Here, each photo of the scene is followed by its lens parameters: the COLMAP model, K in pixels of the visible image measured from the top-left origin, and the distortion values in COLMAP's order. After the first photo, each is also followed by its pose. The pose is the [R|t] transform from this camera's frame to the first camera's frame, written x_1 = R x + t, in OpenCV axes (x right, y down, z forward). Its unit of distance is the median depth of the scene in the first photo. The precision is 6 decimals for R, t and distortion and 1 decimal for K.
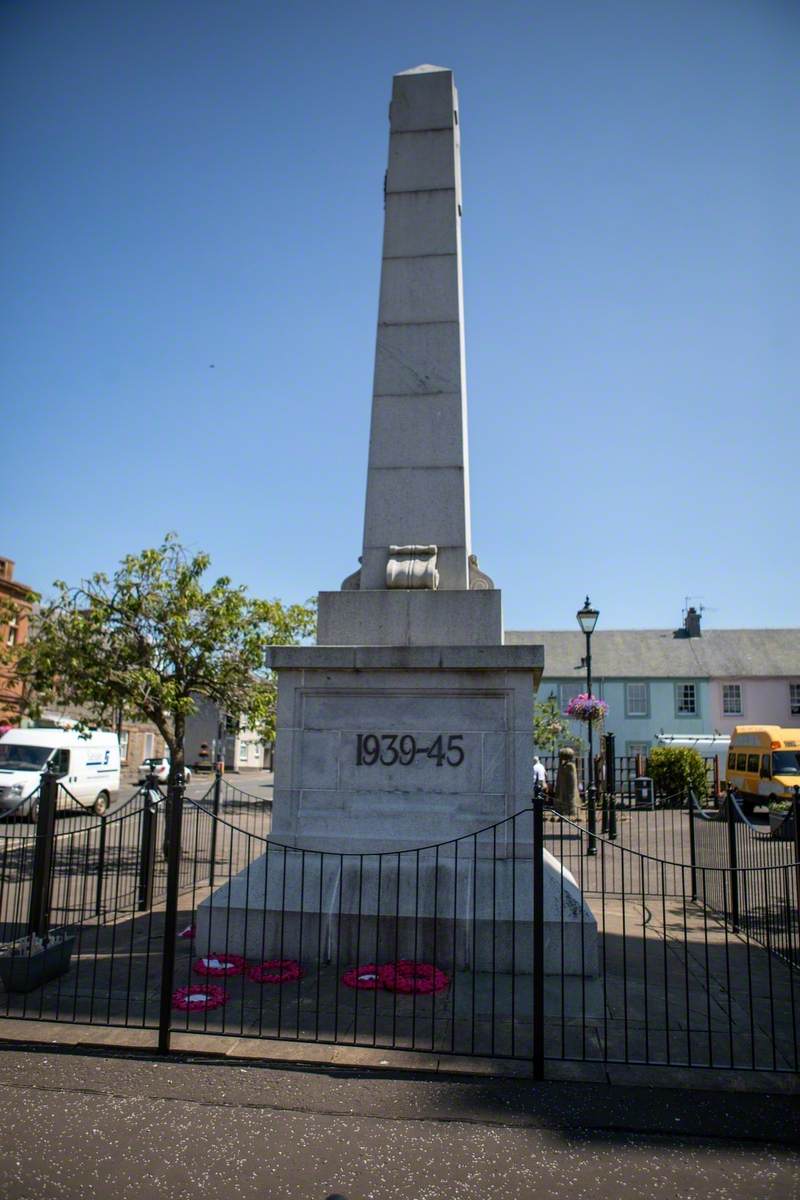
lens RADIAL K [[847.7, 0, 452.4], [0, 847.7, 596.0], [0, 0, 1]] dist [-0.115411, 0.094761]
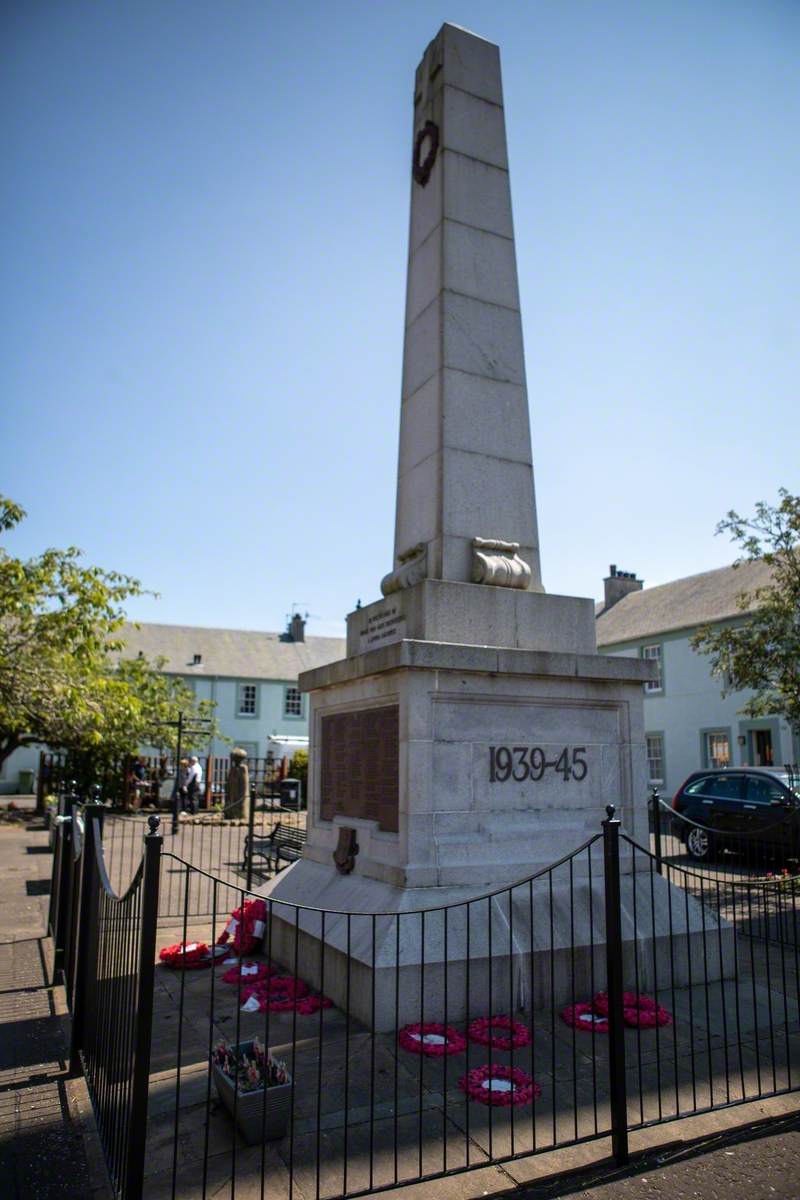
lens RADIAL K [[824.2, 0, 400.0], [0, 824.2, 600.0], [0, 0, 1]] dist [-0.107452, 0.081158]
pose [[0.837817, 0.100367, 0.536646, -0.672754], [-0.102914, 0.994368, -0.025302, 0.042373], [-0.536164, -0.034029, 0.843428, 0.331671]]
